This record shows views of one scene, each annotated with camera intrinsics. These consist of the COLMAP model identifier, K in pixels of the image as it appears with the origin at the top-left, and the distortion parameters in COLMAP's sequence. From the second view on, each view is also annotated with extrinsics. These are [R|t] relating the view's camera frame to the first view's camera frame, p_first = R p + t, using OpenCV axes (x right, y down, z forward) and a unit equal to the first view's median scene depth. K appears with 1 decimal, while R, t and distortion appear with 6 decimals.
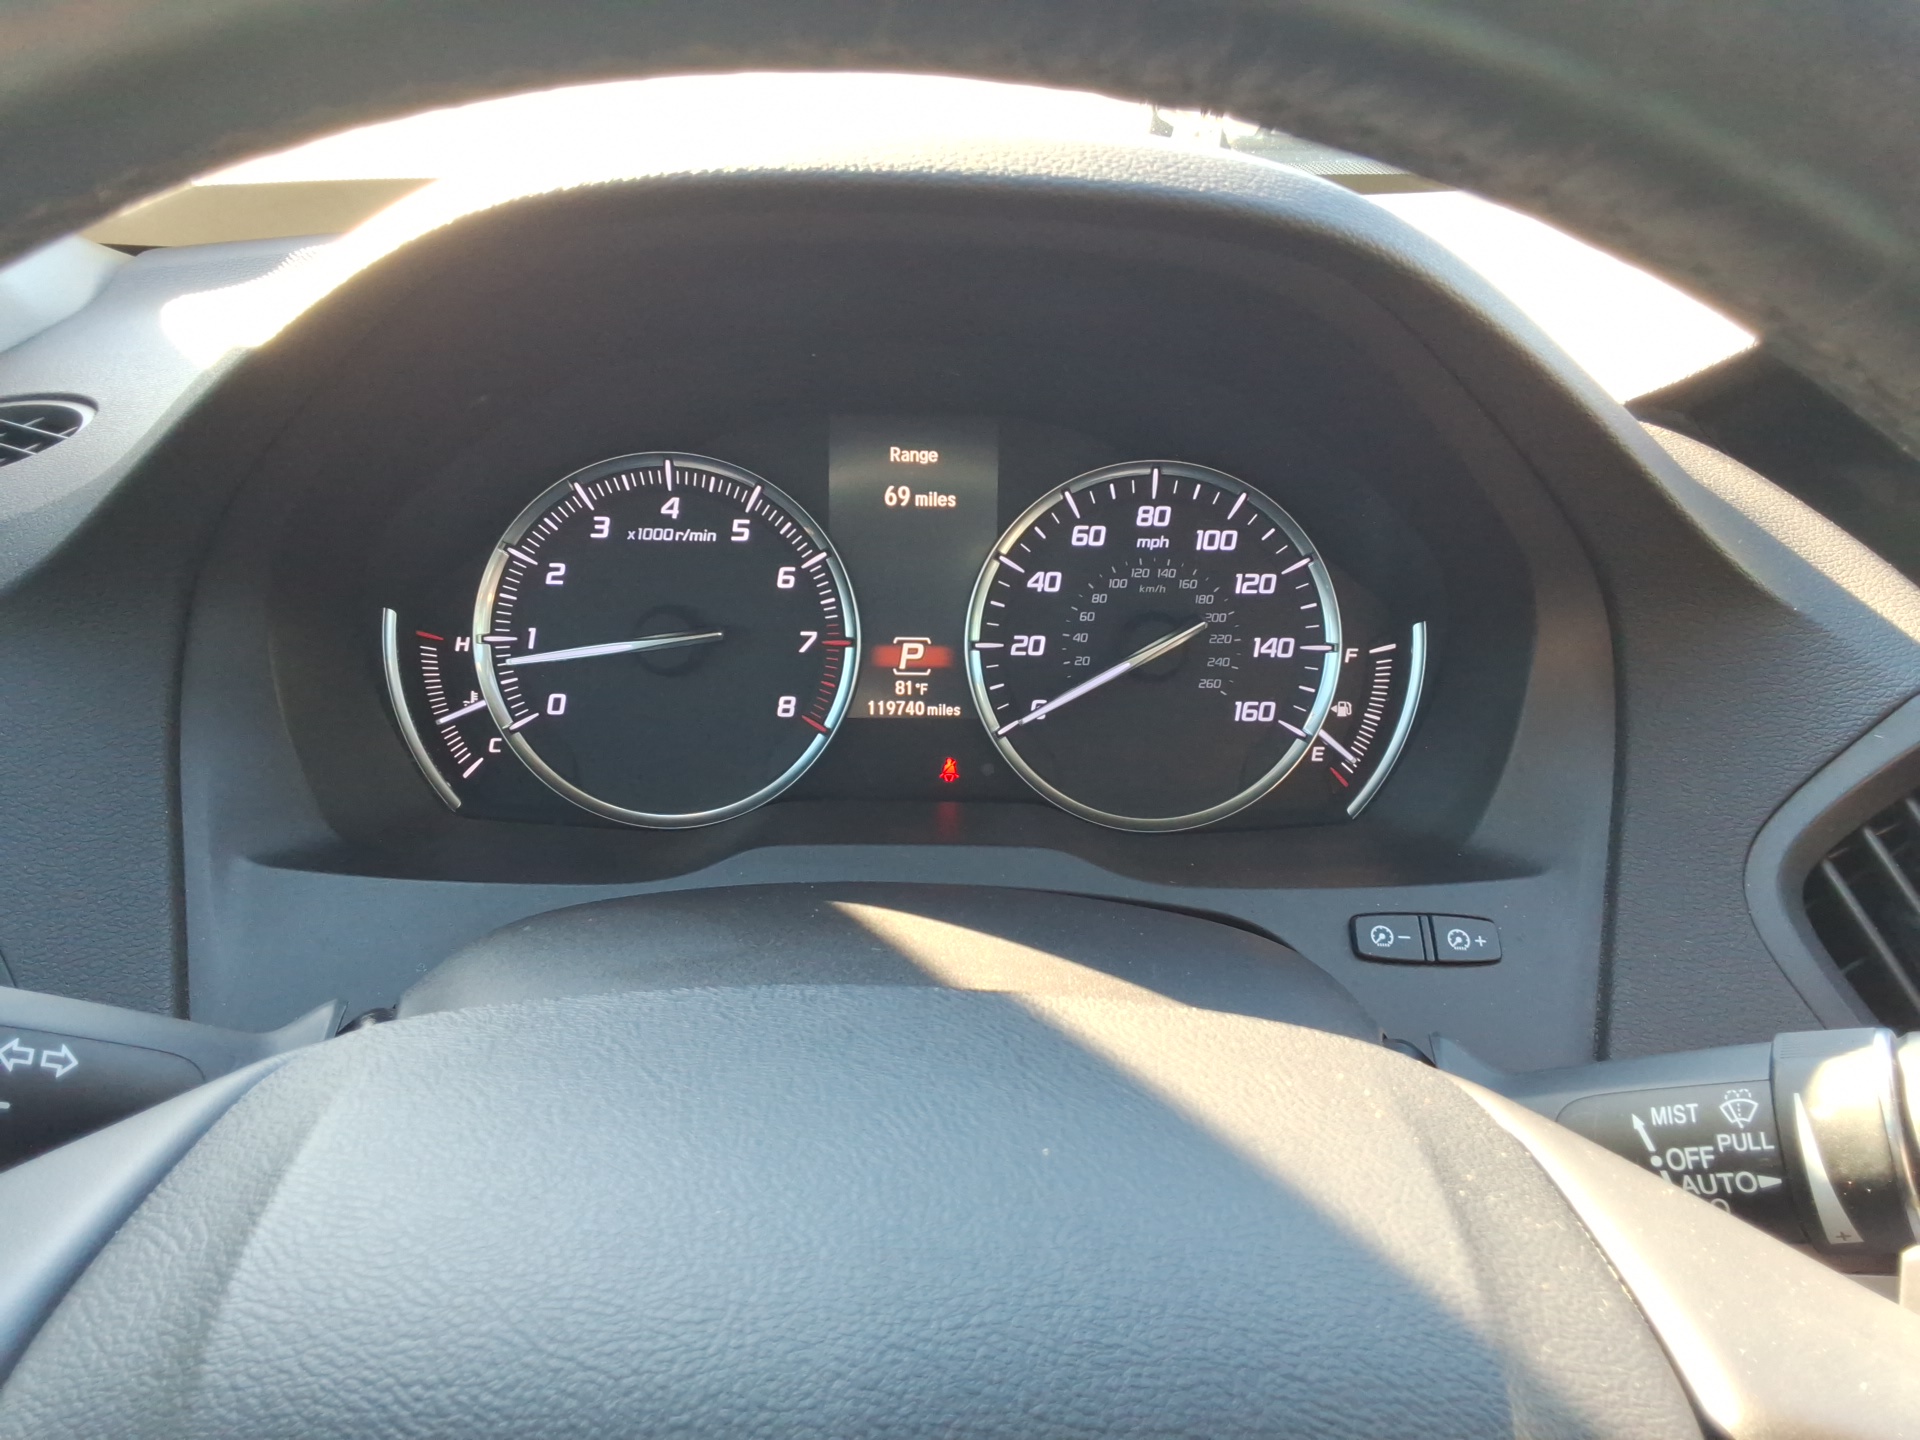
lens RADIAL K [[1565.9, 0, 970.9], [0, 1565.9, 668.9], [0, 0, 1]] dist [0.119520, -0.205877]
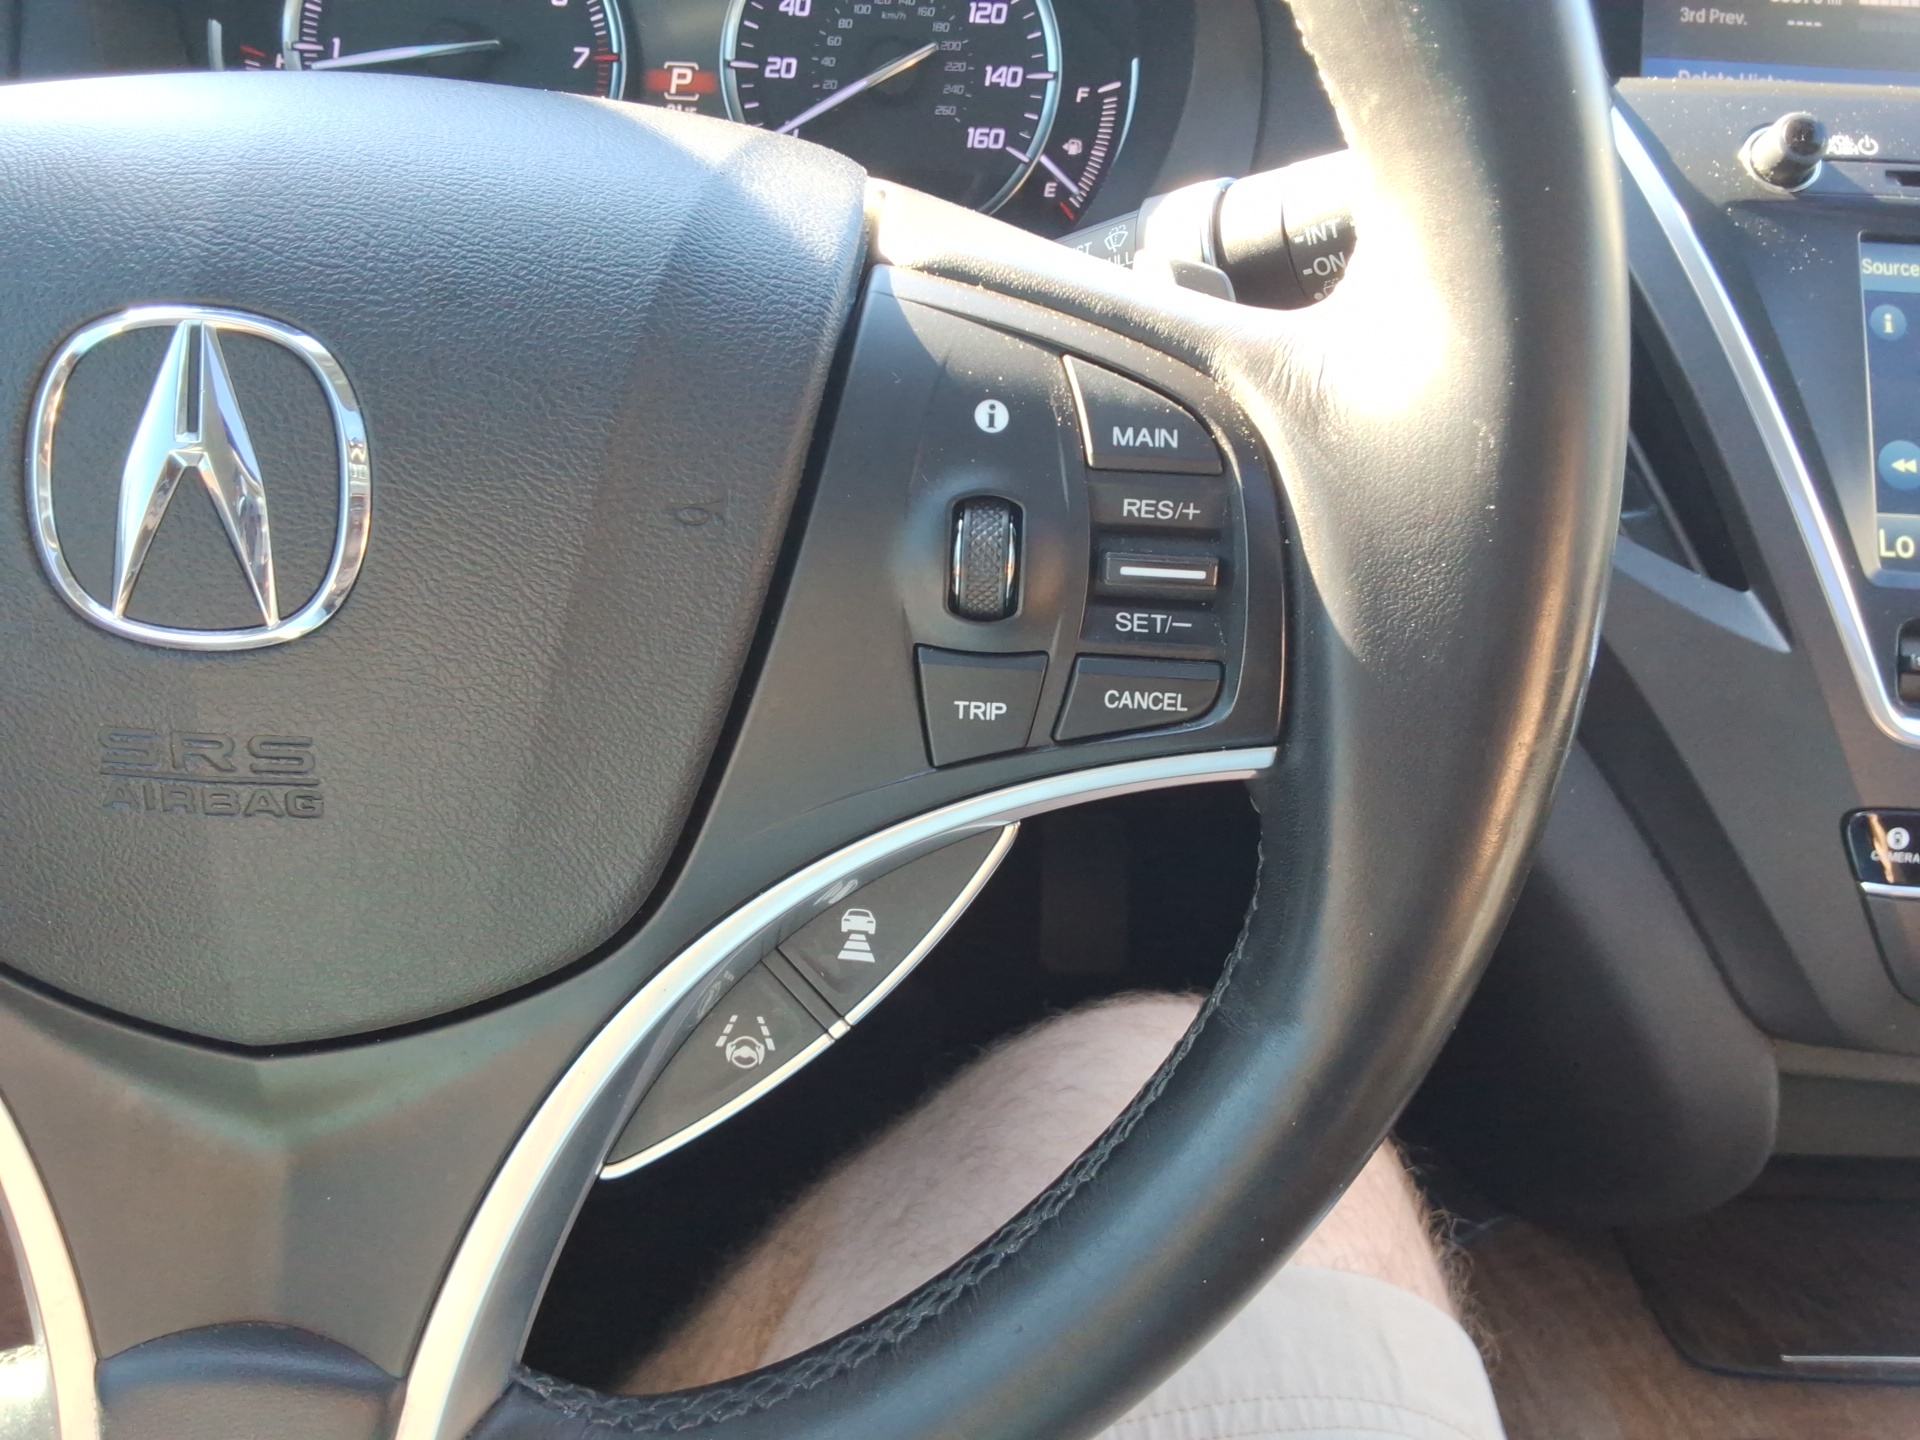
lens RADIAL K [[1565.9, 0, 970.9], [0, 1565.9, 668.9], [0, 0, 1]] dist [0.119520, -0.205877]
pose [[0.999126, 0.032566, -0.026198, 0.213665], [-0.027793, 0.985821, 0.165484, 0.214005], [0.031216, -0.164612, 0.985864, -0.167599]]
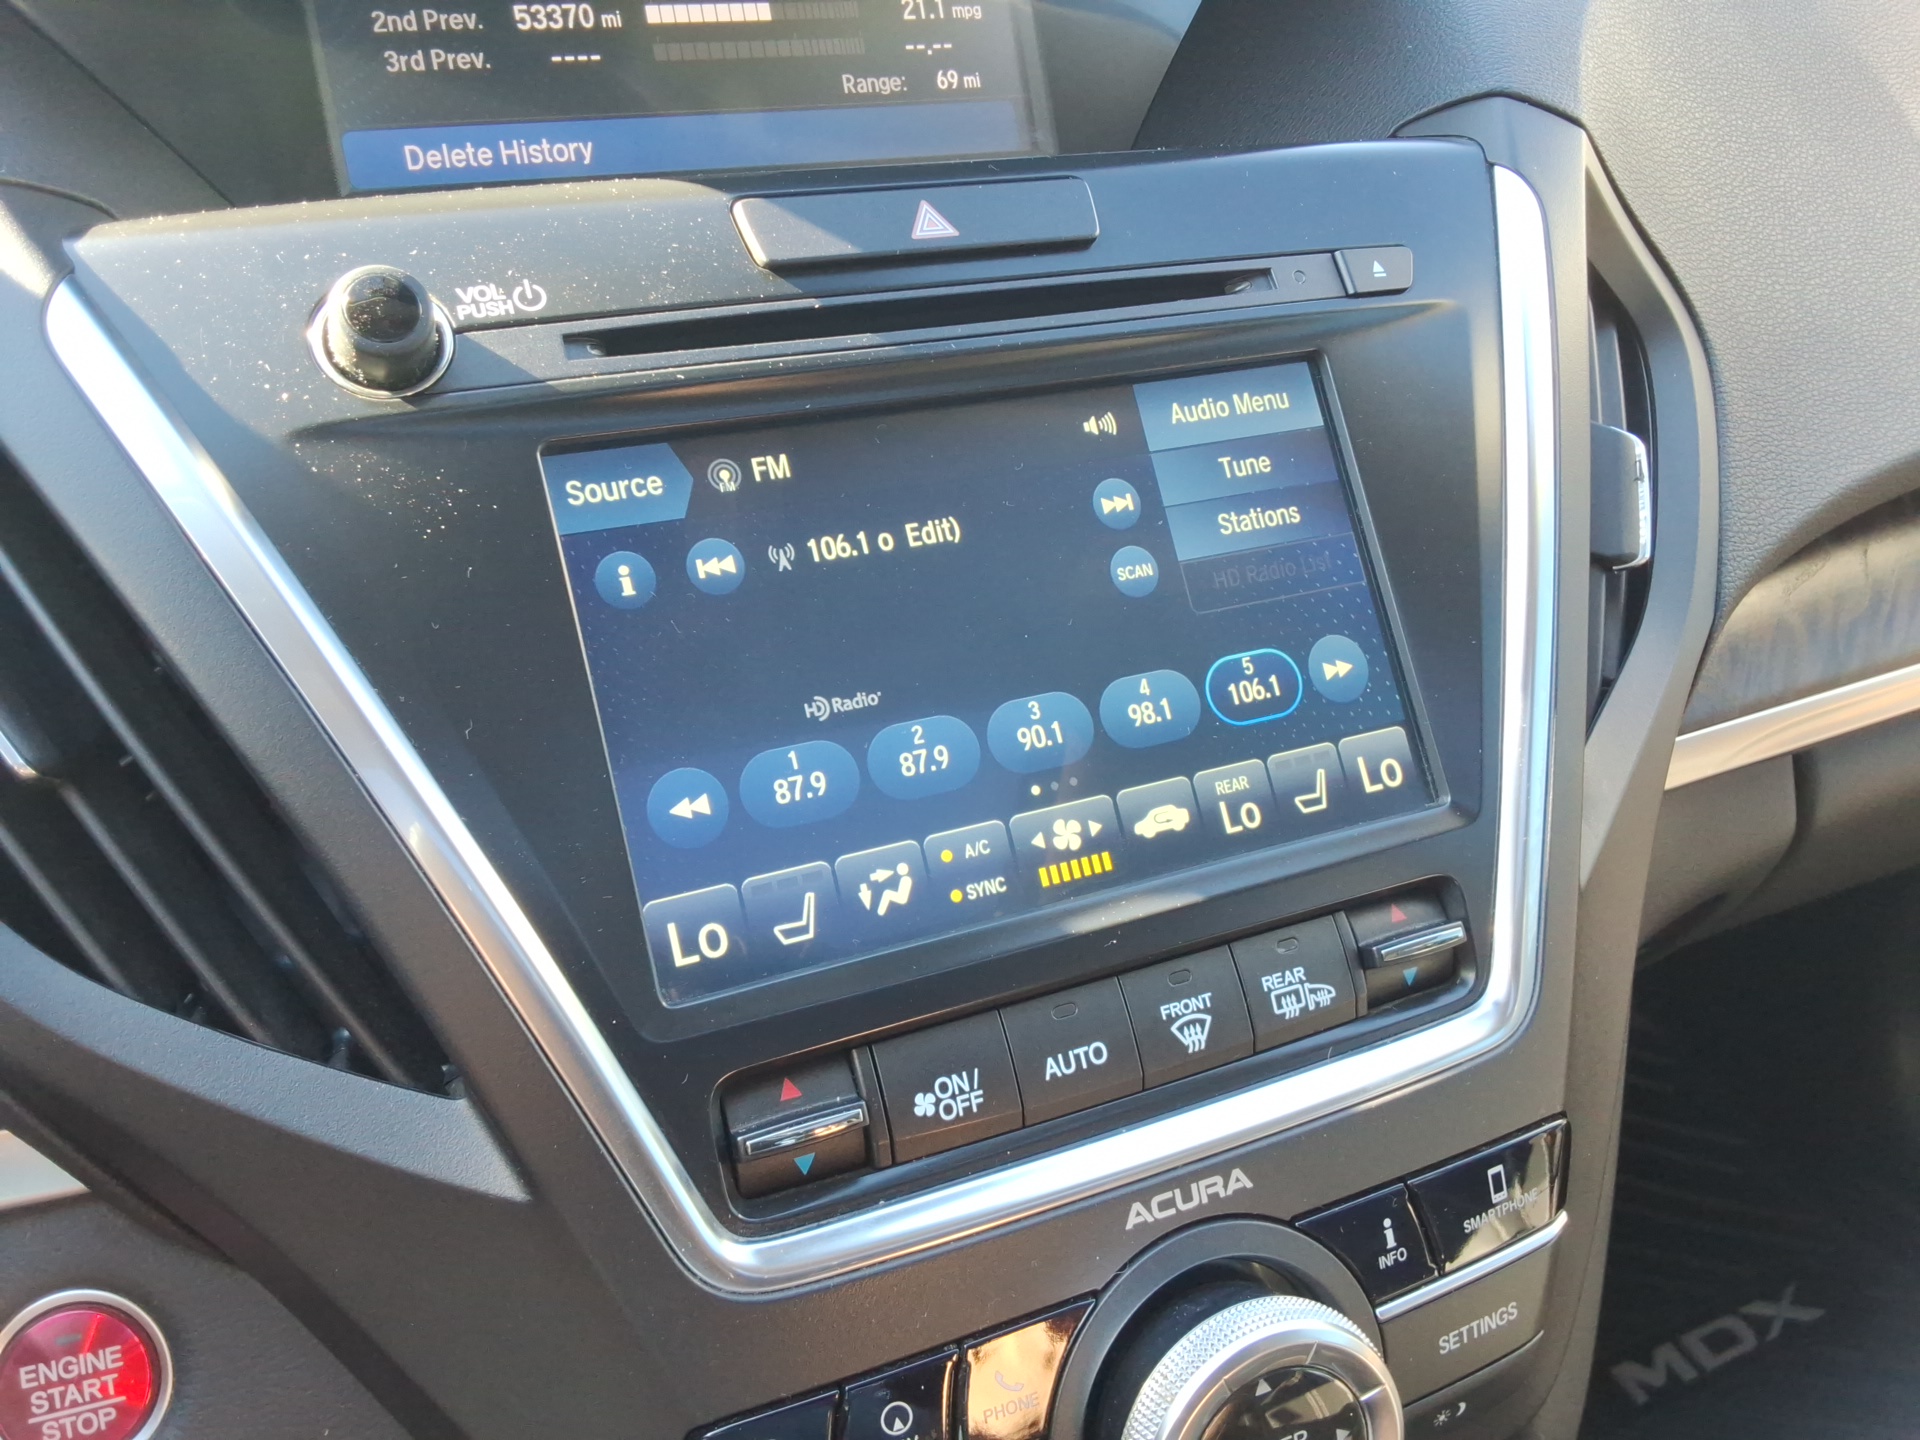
lens RADIAL K [[1533.0, 0, 978.1], [0, 1533.0, 696.9], [0, 0, 1]] dist [0.128089, -0.212886]
pose [[0.915620, -0.199496, 0.349057, 0.623562], [0.127417, 0.967440, 0.218689, 0.090006], [-0.381320, -0.155760, 0.911227, 0.222014]]
